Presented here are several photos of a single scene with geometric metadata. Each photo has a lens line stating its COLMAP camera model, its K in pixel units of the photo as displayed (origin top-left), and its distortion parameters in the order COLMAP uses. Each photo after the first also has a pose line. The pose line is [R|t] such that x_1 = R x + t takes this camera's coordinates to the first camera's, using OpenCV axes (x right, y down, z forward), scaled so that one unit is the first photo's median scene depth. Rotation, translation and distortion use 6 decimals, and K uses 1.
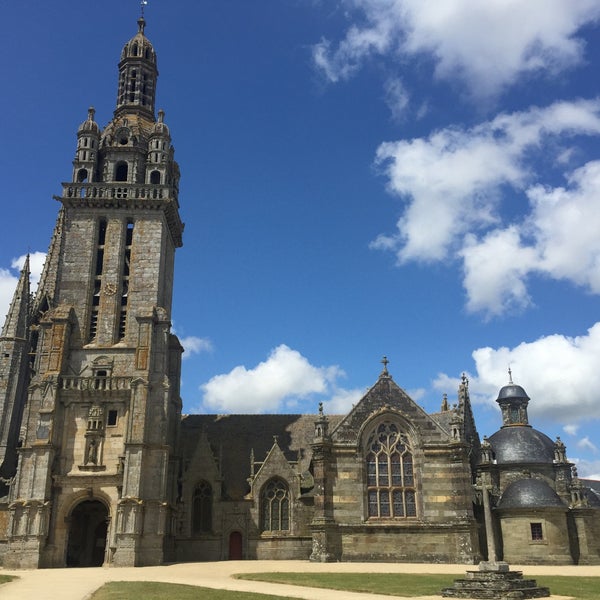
lens RADIAL K [[677.7, 0, 303.3], [0, 677.7, 299.0], [0, 0, 1]] dist [0.080621, 0.000000]
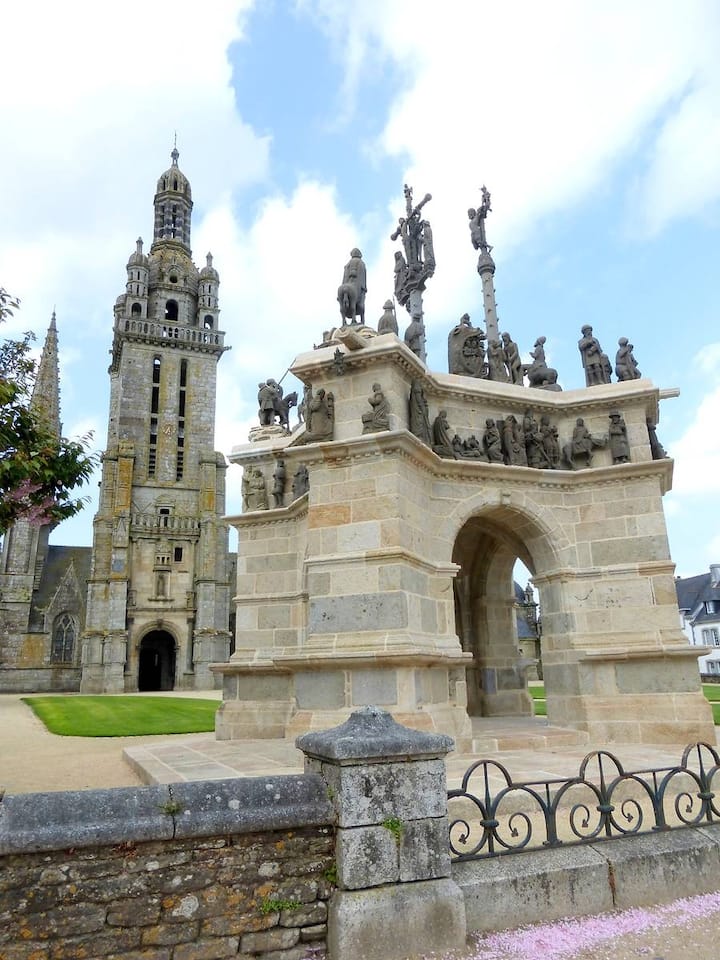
lens RADIAL K [[704.4, 0, 357.0], [0, 704.4, 479.4], [0, 0, 1]] dist [0.013858, 0.004362]
pose [[0.935989, 0.078114, 0.343253, -0.400123], [-0.101151, 0.993629, 0.049700, -0.021582], [-0.337183, -0.081239, 0.937927, -0.094631]]
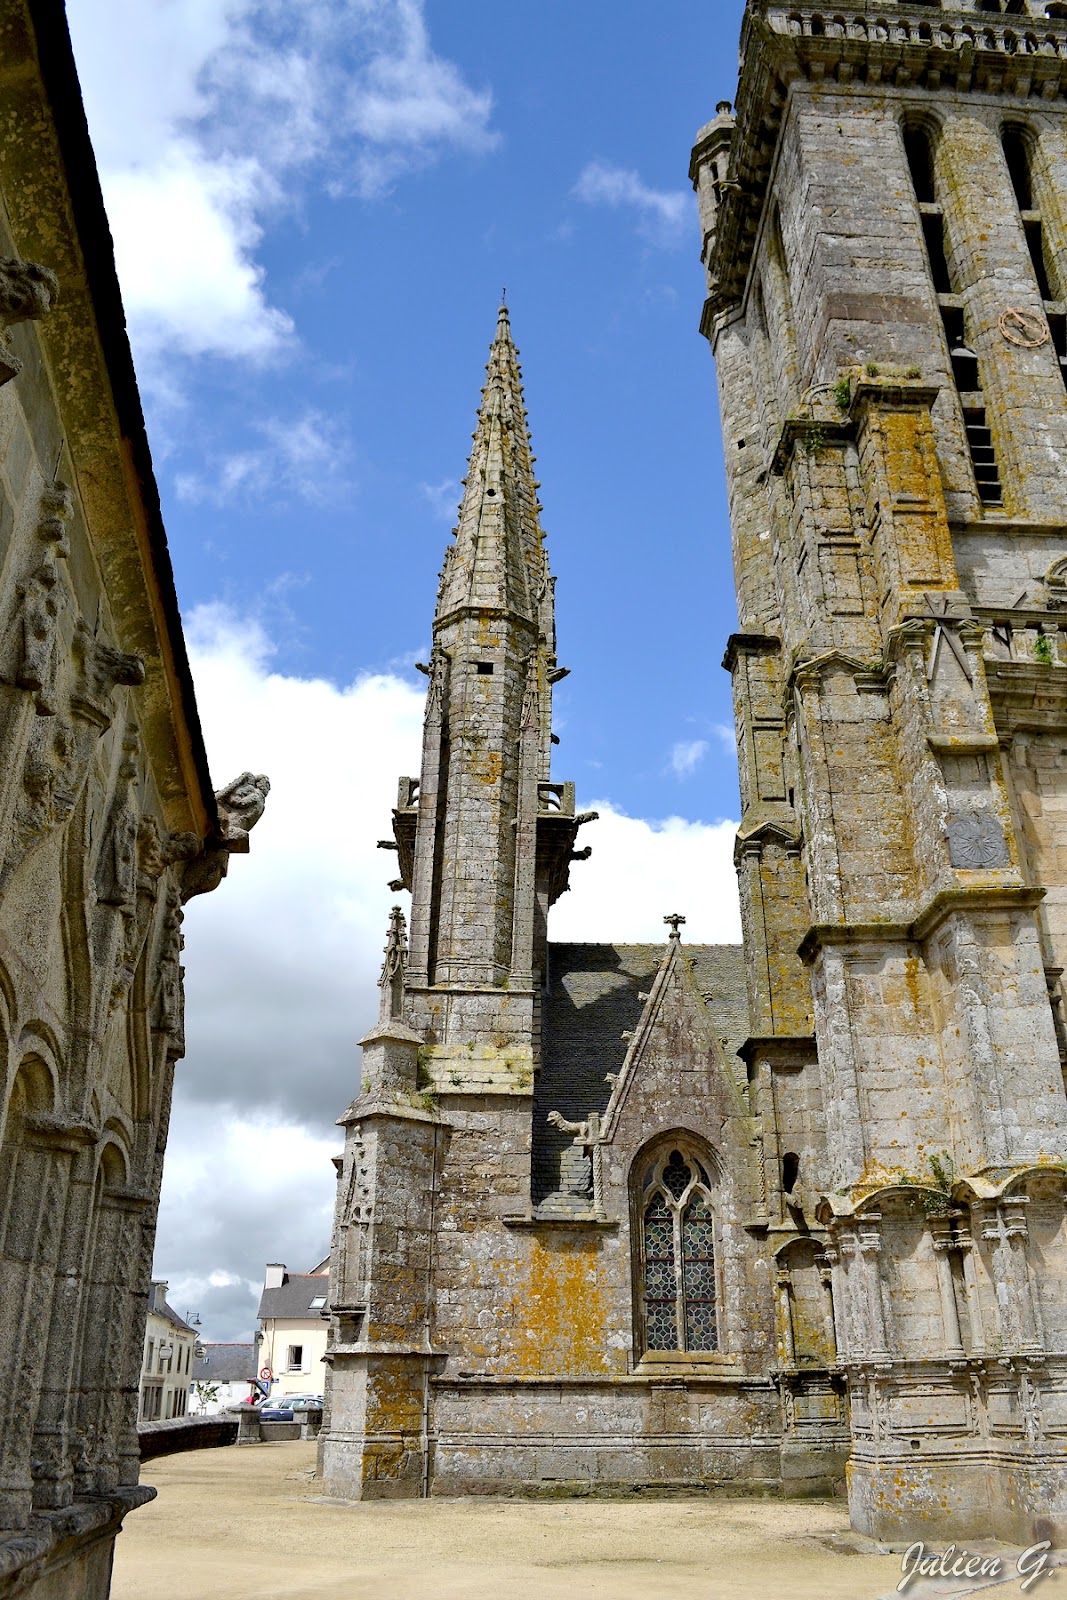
lens RADIAL K [[1278.5, 0, 533.8], [0, 1278.5, 805.7], [0, 0, 1]] dist [-0.059453, -0.000420]
pose [[0.999807, 0.015138, 0.012544, -0.490211], [-0.013857, 0.995233, -0.096533, 0.213040], [-0.013946, 0.096341, 0.995251, 0.608440]]
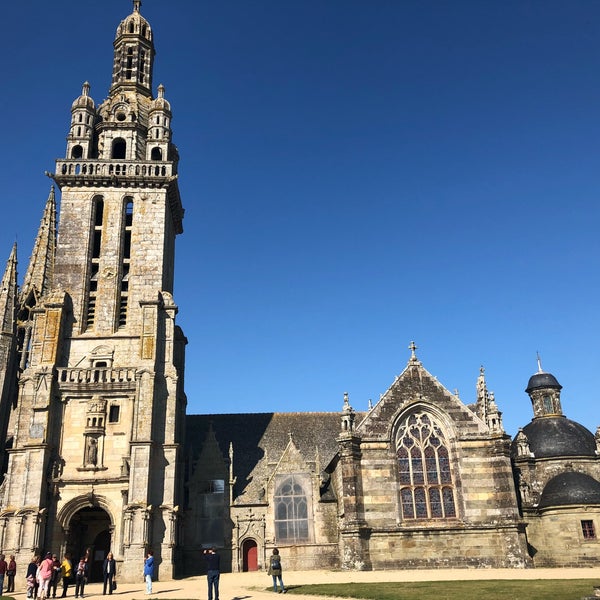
lens RADIAL K [[645.8, 0, 298.6], [0, 645.8, 294.0], [0, 0, 1]] dist [0.037829, 0.000000]
pose [[0.998888, -0.010664, 0.045921, -0.076091], [0.012391, 0.999220, -0.037486, 0.052387], [-0.045486, 0.038013, 0.998241, 0.138900]]
